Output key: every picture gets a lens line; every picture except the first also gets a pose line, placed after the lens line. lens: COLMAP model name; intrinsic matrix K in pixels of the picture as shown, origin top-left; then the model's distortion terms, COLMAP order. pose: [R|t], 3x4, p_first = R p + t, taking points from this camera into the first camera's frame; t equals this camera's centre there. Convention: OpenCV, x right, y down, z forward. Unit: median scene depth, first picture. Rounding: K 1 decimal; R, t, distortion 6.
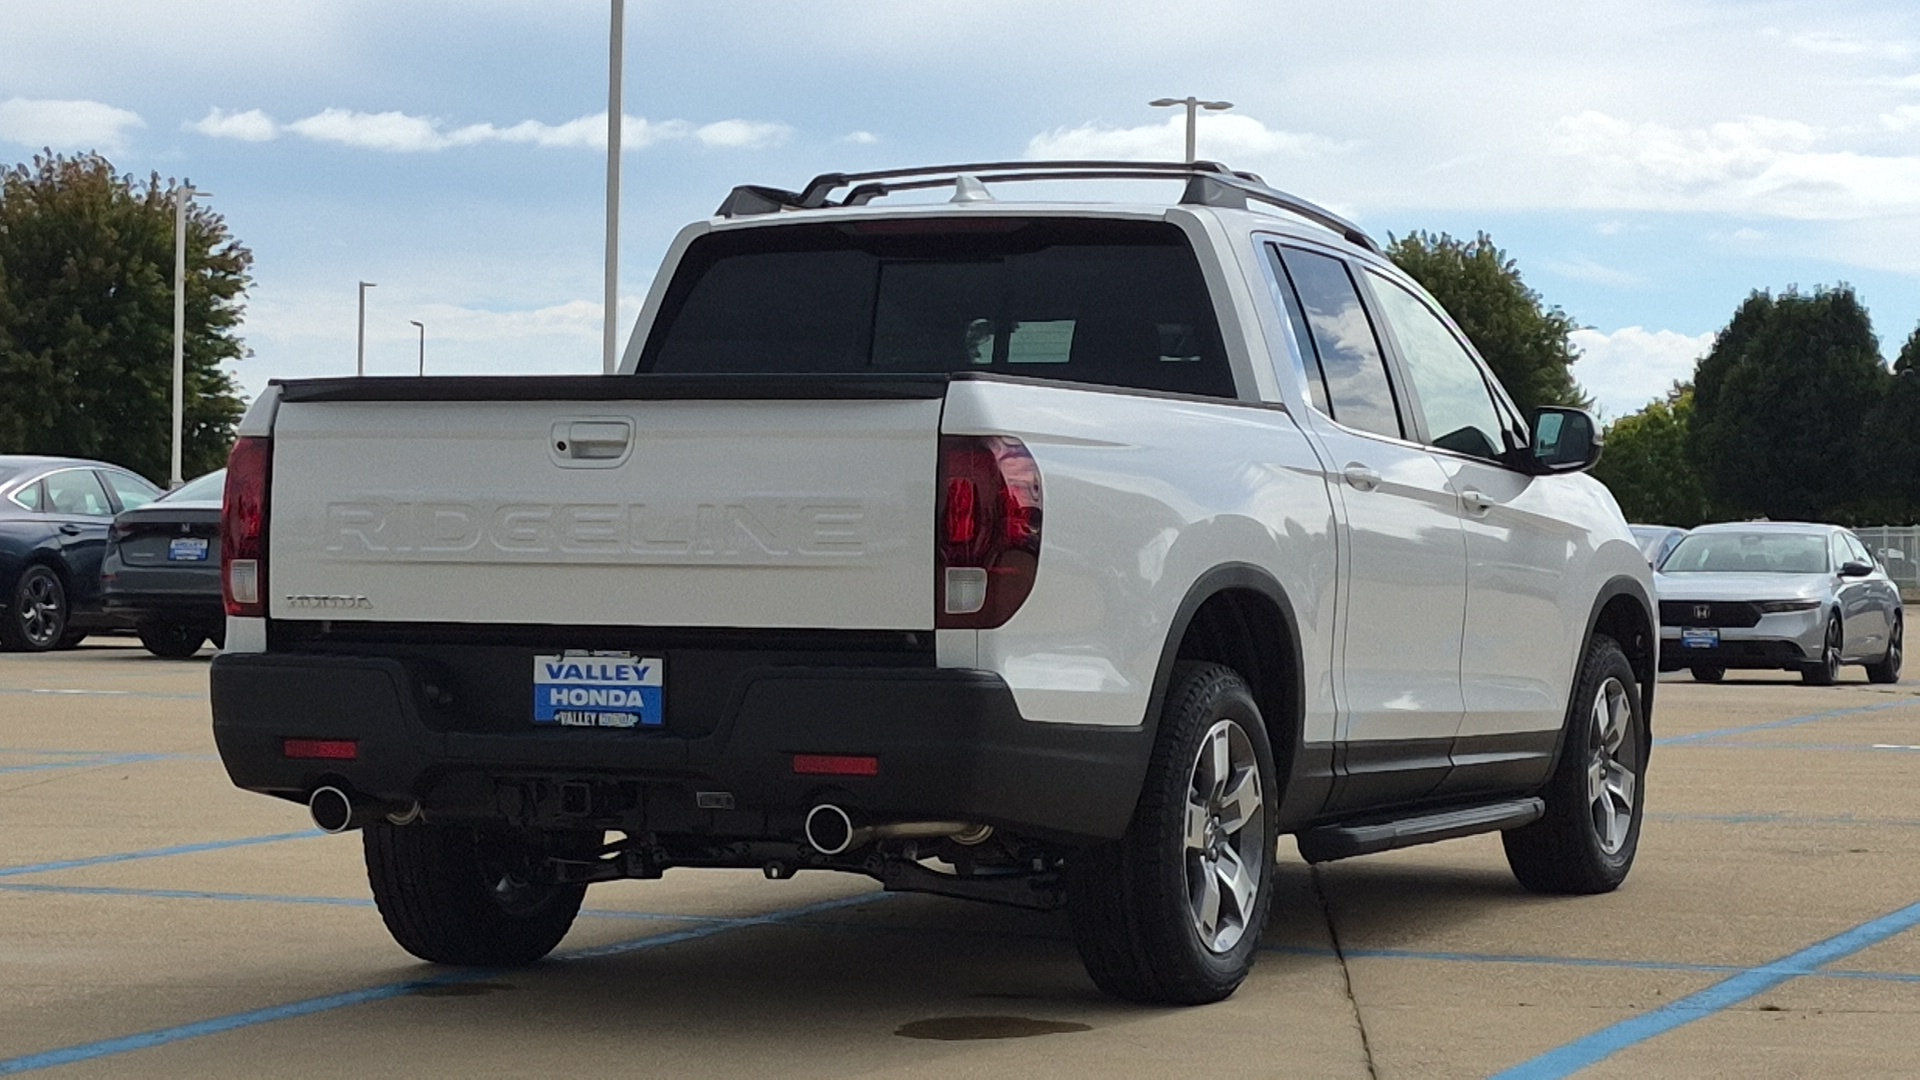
lens RADIAL K [[4216.2, 0, 960.0], [0, 4216.2, 540.0], [0, 0, 1]] dist [0.048821, 0.113505]
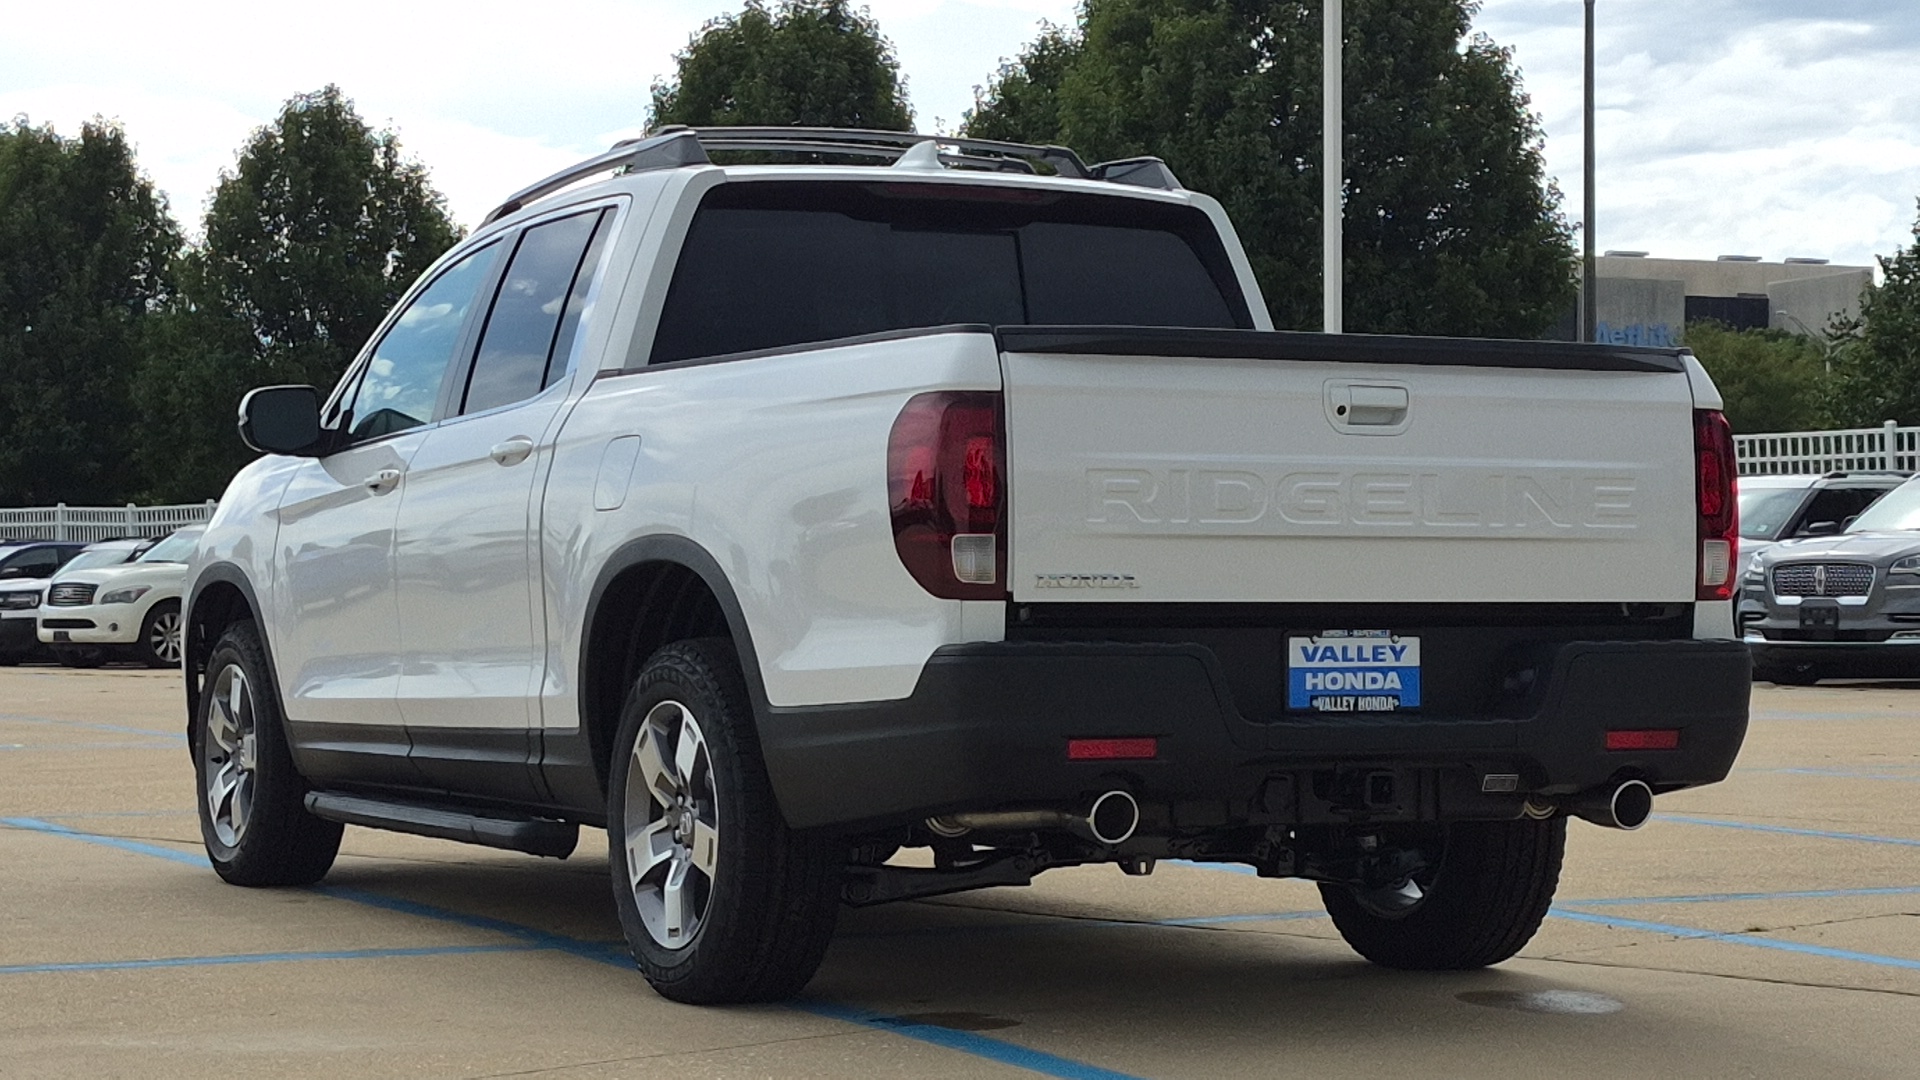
lens RADIAL K [[3812.0, 0, 960.0], [0, 3812.0, 540.0], [0, 0, 1]] dist [0.079329, 0.117151]
pose [[0.662569, 0.001285, 0.749000, -0.773872], [0.003045, 0.999986, -0.004410, 0.009605], [-0.748995, 0.005203, 0.662555, 0.503297]]
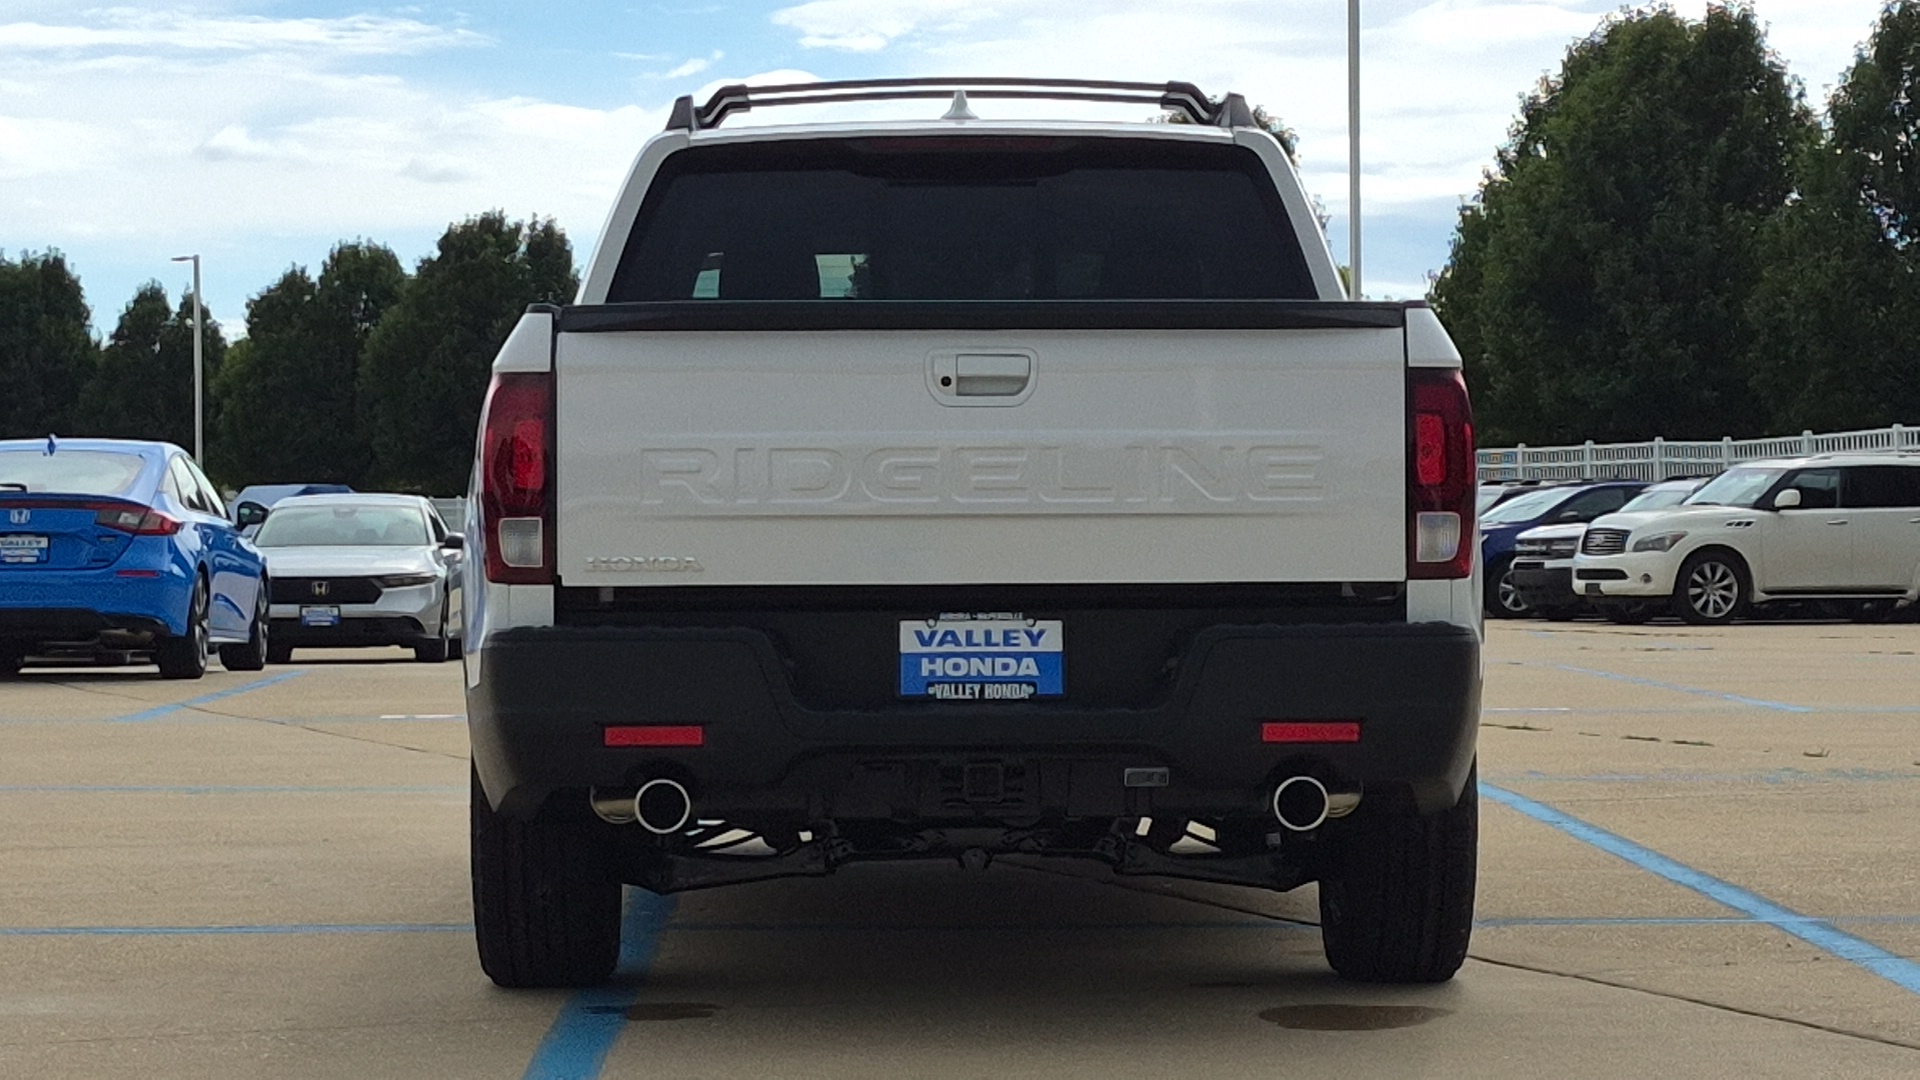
lens RADIAL K [[4421.3, 0, 960.0], [0, 4421.3, 540.0], [0, 0, 1]] dist [0.098400, 0.310752]
pose [[0.914330, -0.014936, 0.404694, -0.462280], [0.013107, 0.999888, 0.007291, 0.004012], [-0.404758, -0.001362, 0.914423, 0.154826]]
